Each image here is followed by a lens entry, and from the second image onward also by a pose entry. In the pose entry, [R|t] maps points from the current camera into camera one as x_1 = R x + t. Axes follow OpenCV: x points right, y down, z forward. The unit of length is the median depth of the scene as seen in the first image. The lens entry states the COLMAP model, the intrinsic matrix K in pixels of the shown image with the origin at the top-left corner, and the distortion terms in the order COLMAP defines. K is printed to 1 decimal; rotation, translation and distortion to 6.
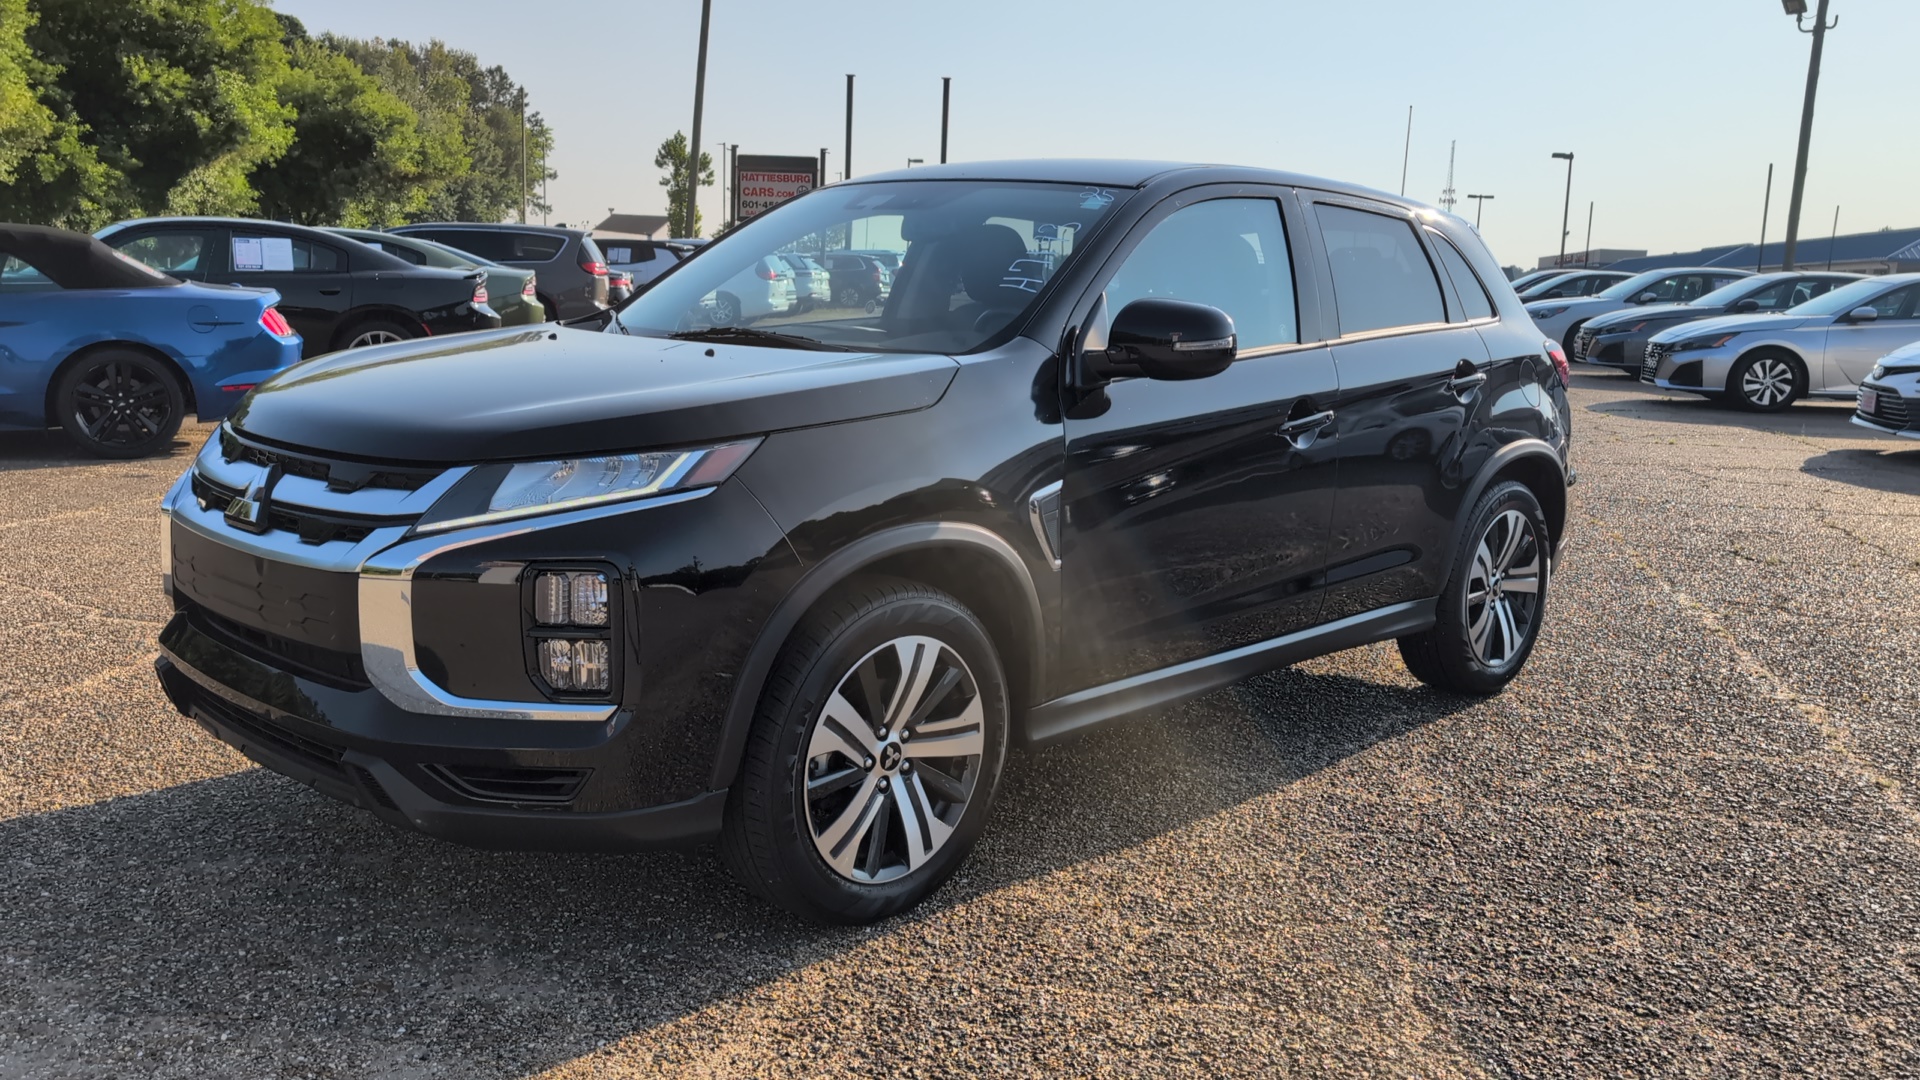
lens RADIAL K [[1614.2, 0, 912.3], [0, 1614.2, 530.4], [0, 0, 1]] dist [0.003152, -0.015788]
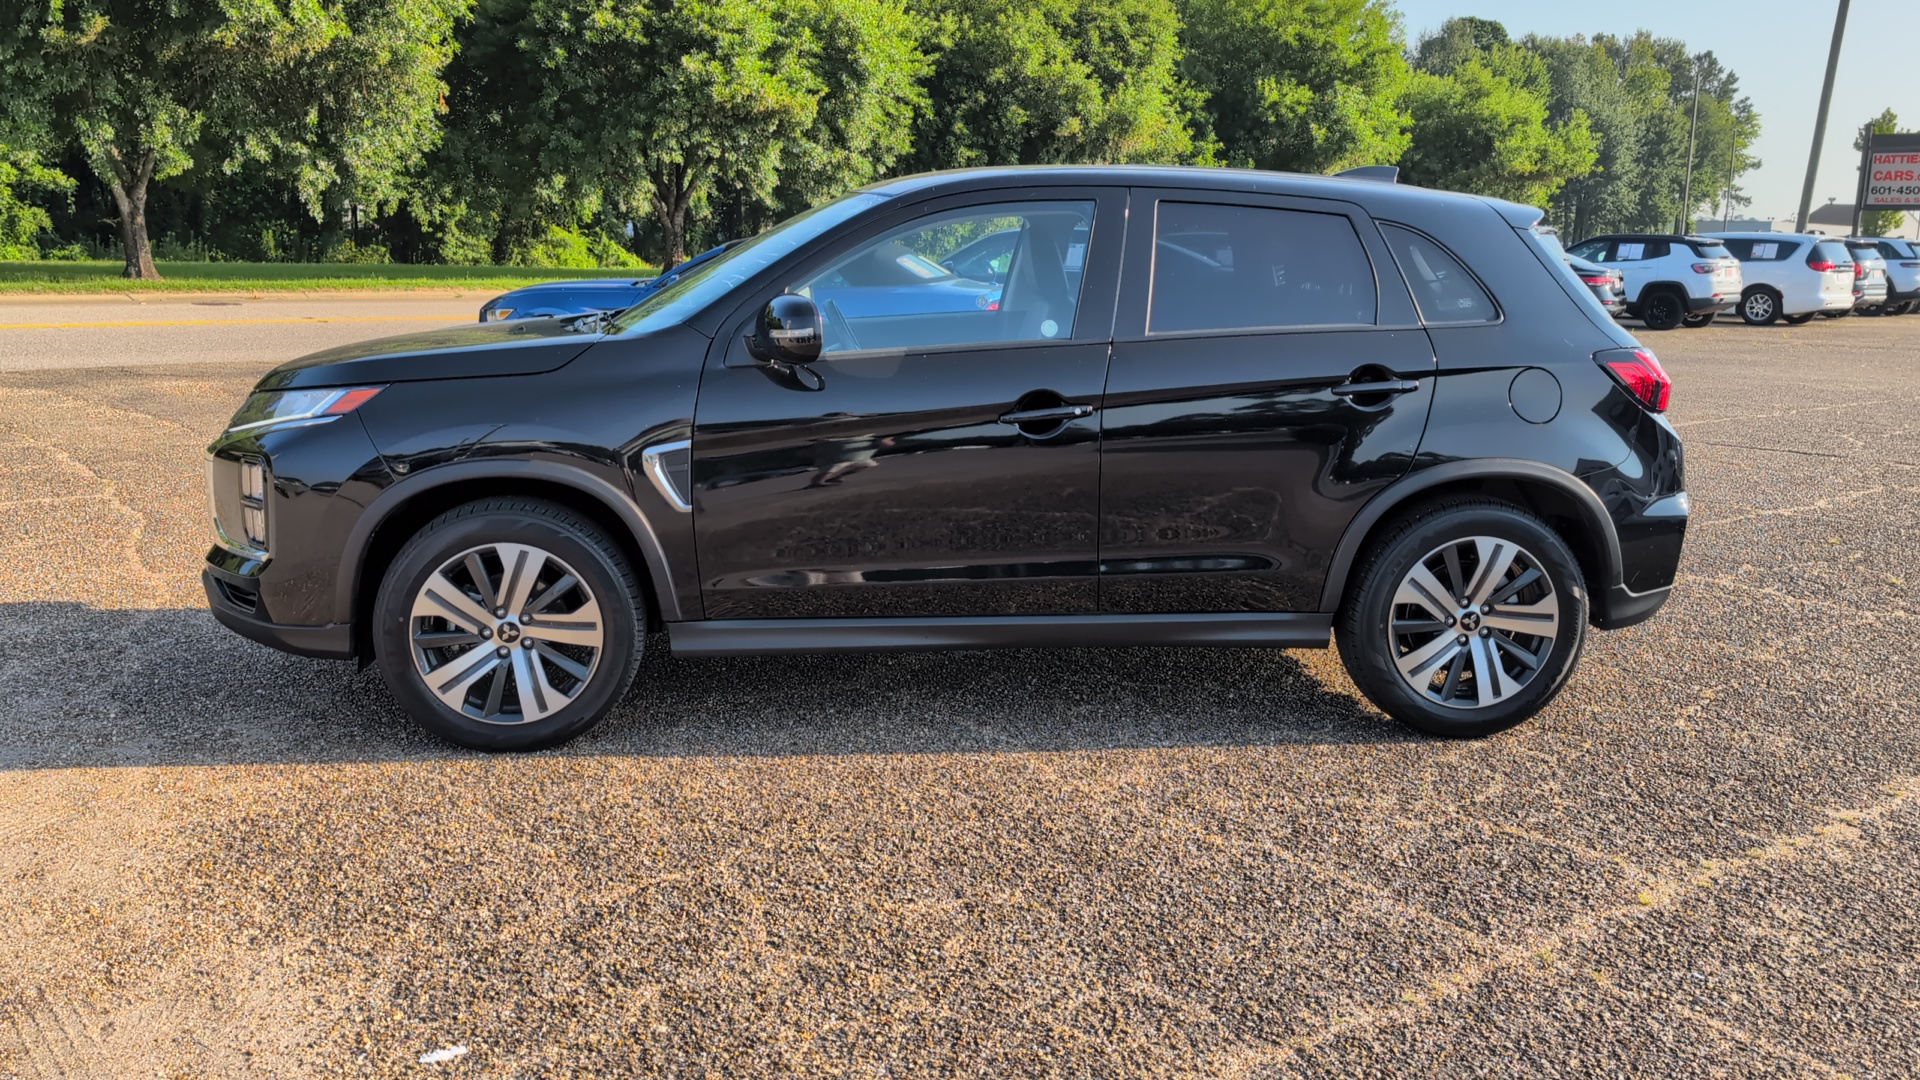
lens RADIAL K [[1595.9, 0, 960.0], [0, 1595.9, 540.0], [0, 0, 1]] dist [0.009942, -0.003096]
pose [[0.756801, 0.104924, -0.645169, 0.101482], [-0.099495, 0.994022, 0.044949, -0.002959], [0.646028, 0.030174, 0.762717, 0.021008]]
